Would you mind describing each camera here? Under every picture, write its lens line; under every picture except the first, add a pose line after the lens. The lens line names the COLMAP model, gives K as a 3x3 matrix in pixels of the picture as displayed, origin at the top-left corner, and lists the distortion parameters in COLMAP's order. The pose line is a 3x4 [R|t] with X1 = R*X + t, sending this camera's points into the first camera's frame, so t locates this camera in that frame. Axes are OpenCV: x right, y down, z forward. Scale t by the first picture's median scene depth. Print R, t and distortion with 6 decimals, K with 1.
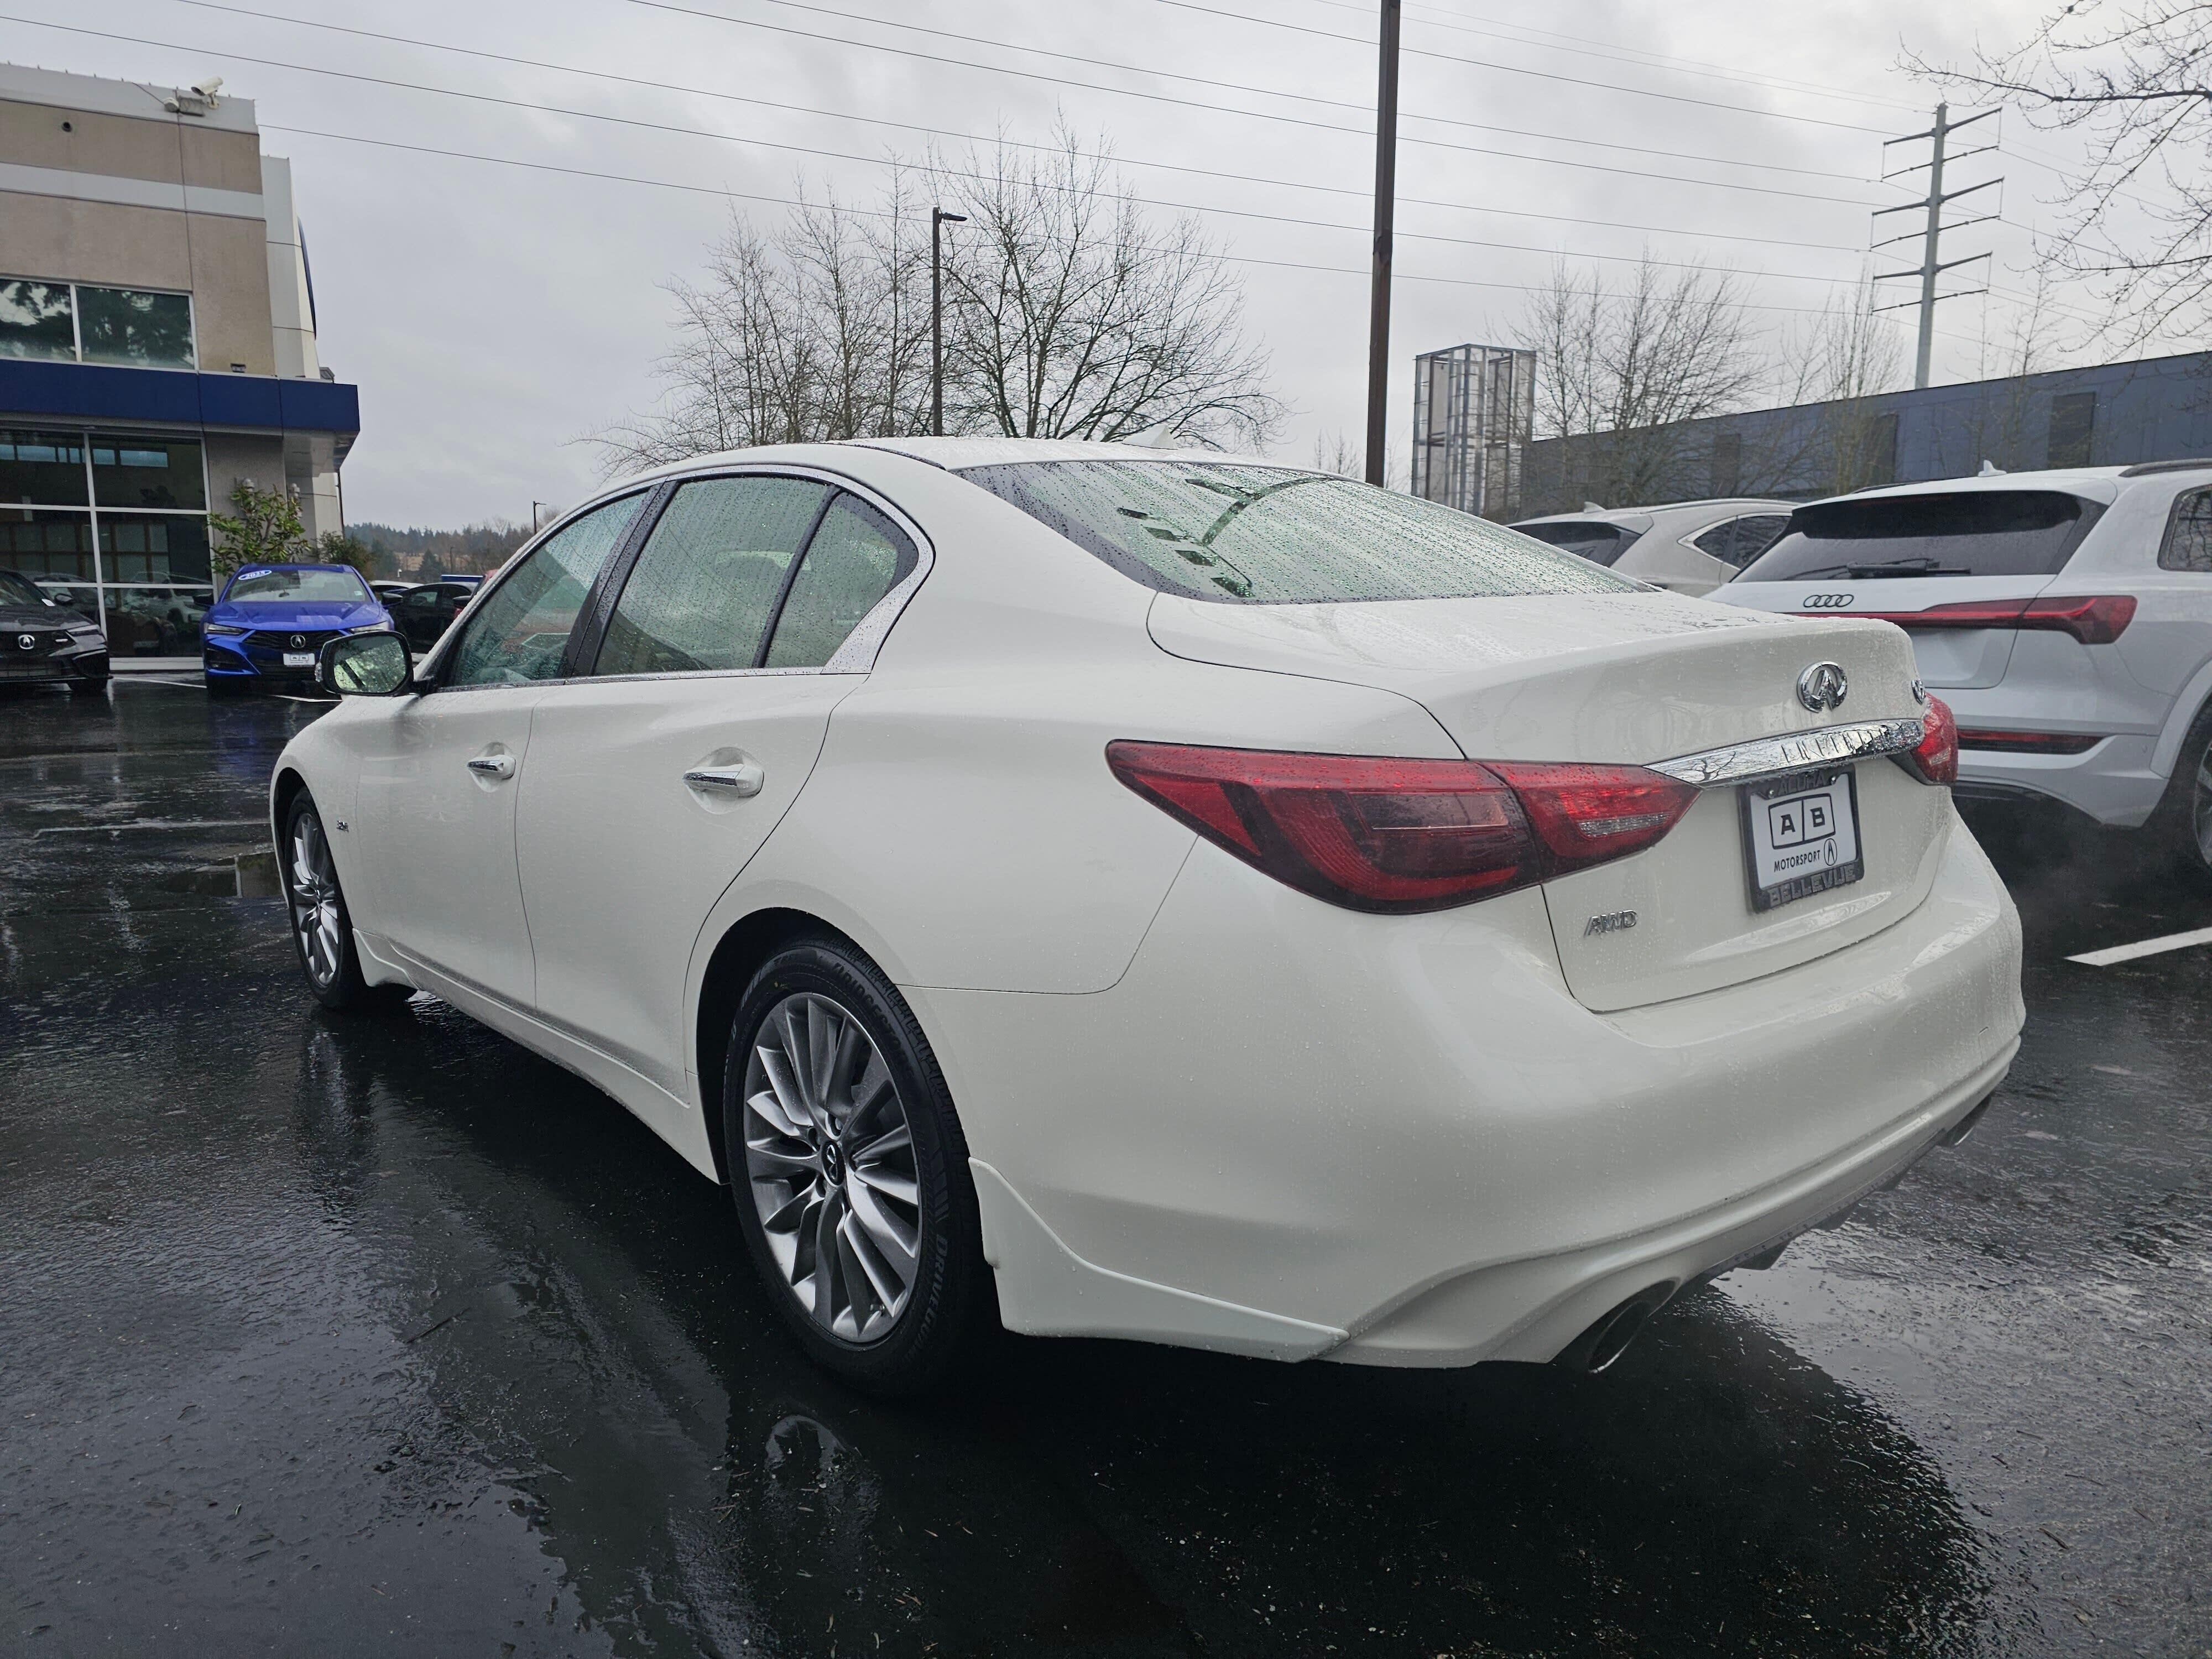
lens RADIAL K [[1478.5, 0, 1077.3], [0, 1478.5, 796.7], [0, 0, 1]] dist [0.021620, -0.021401]
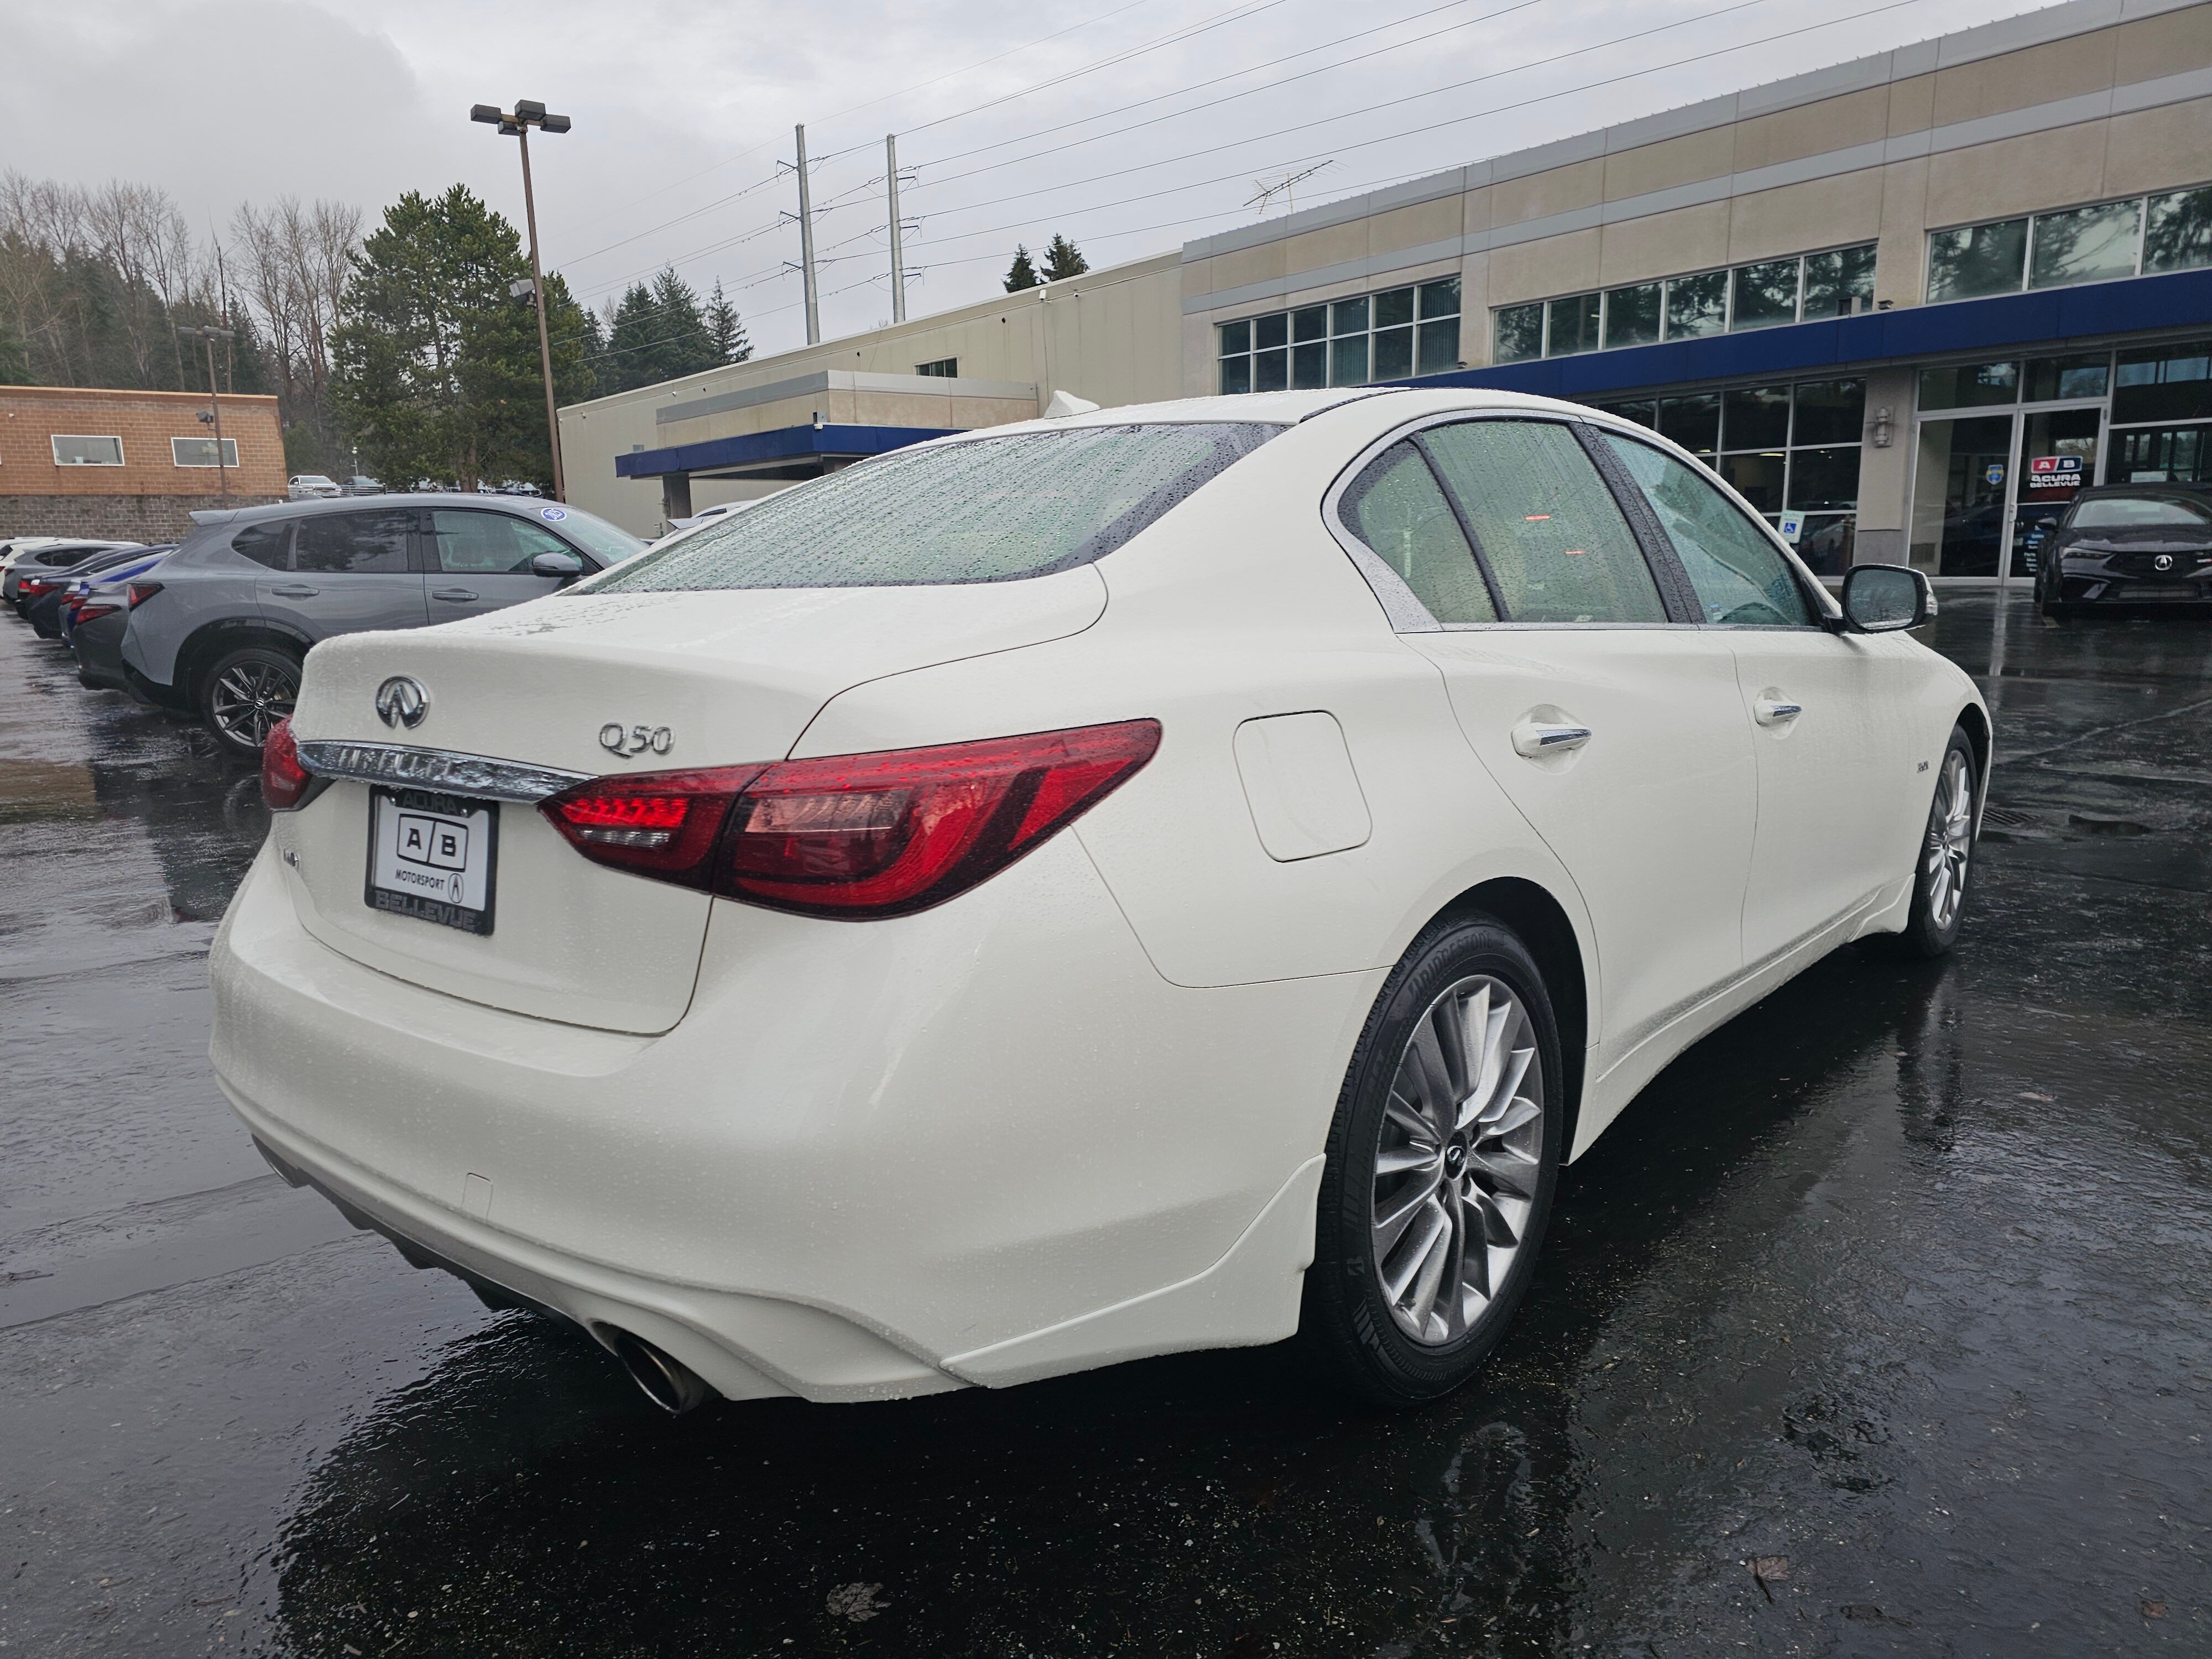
lens RADIAL K [[1478.5, 0, 1106.6], [0, 1478.5, 816.3], [0, 0, 1]] dist [0.021620, -0.021401]
pose [[0.150556, 0.166698, -0.974446, 0.078343], [-0.094770, 0.983575, 0.153618, -0.009913], [0.984049, 0.069220, 0.163881, 0.067395]]
